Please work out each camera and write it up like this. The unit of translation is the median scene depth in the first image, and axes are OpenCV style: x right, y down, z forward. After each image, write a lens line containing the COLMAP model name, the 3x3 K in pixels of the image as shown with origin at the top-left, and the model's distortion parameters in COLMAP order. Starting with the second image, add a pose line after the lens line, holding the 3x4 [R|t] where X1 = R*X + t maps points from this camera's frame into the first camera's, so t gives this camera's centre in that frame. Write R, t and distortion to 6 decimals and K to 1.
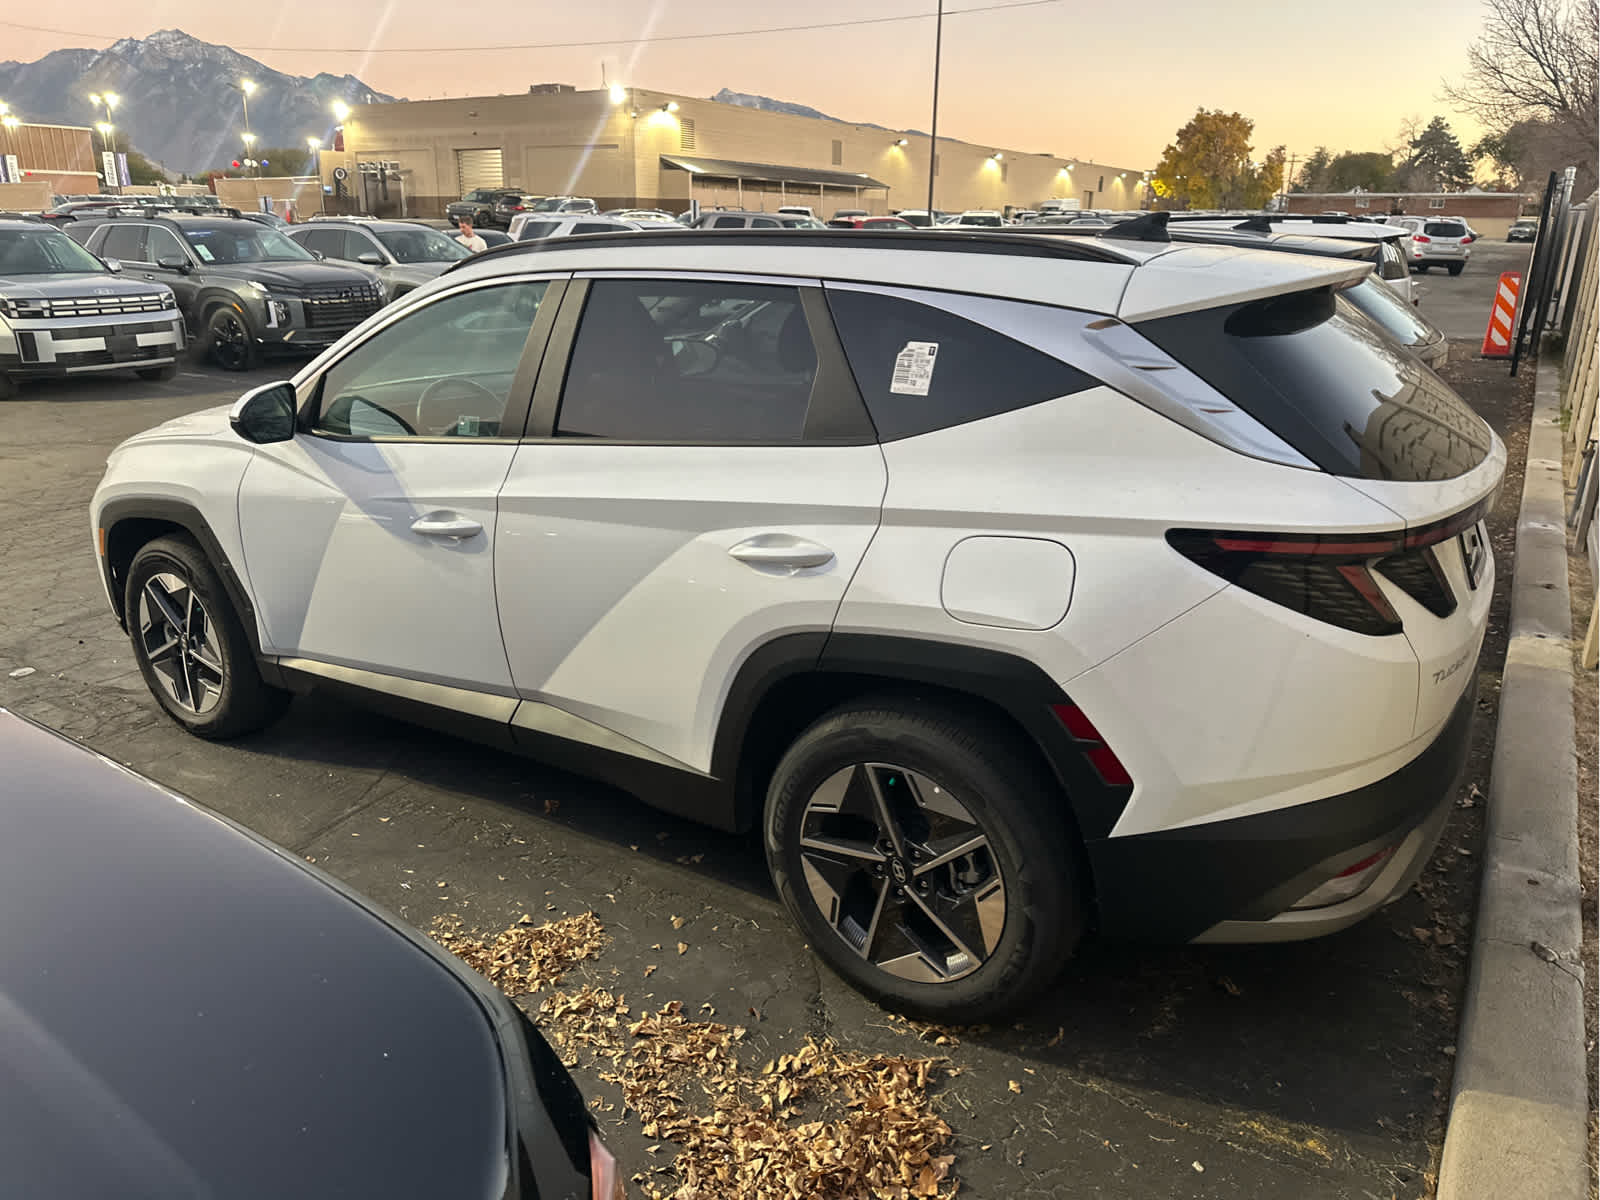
lens RADIAL K [[1111.8, 0, 805.9], [0, 1111.8, 595.2], [0, 0, 1]] dist [0.035777, -0.037677]
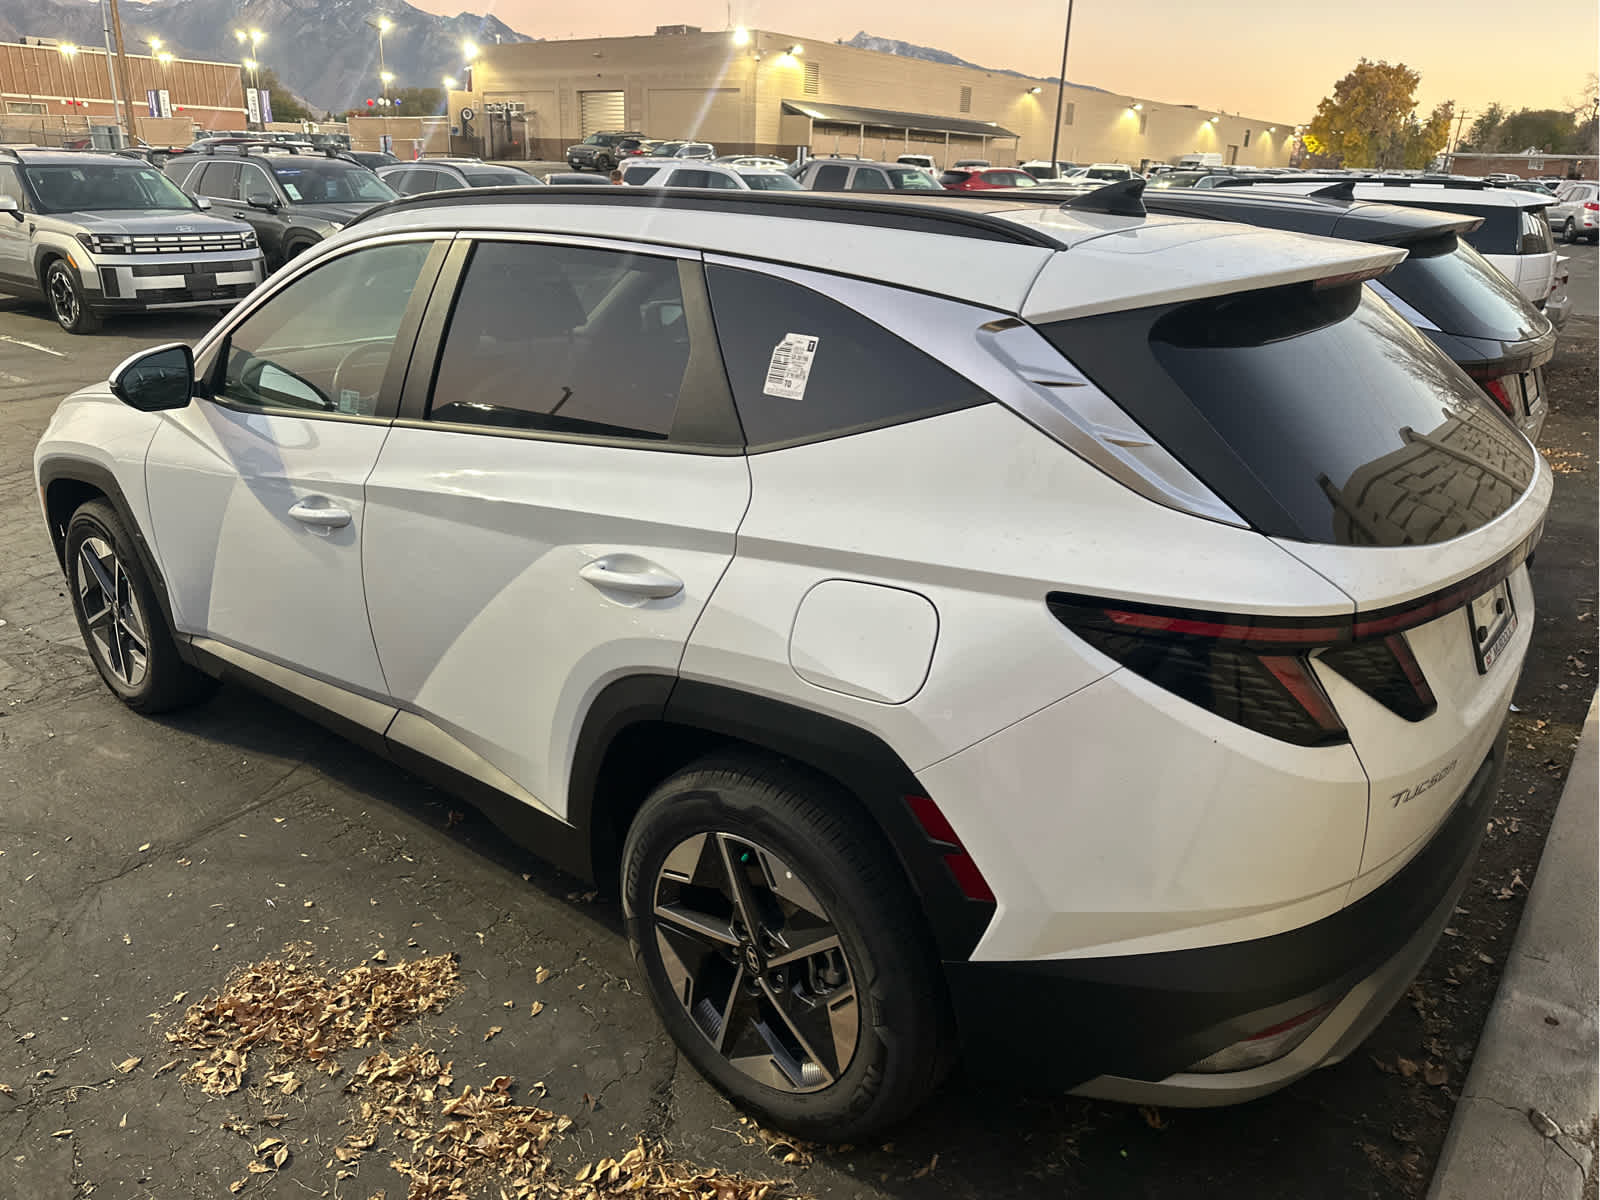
lens RADIAL K [[1128.0, 0, 800.0], [0, 1128.0, 600.0], [0, 0, 1]] dist [0.004744, -0.002082]
pose [[0.994124, 0.057207, -0.091900, 0.176392], [-0.053367, 0.997618, 0.043718, -0.062833], [0.094182, -0.038557, 0.994808, 0.152206]]
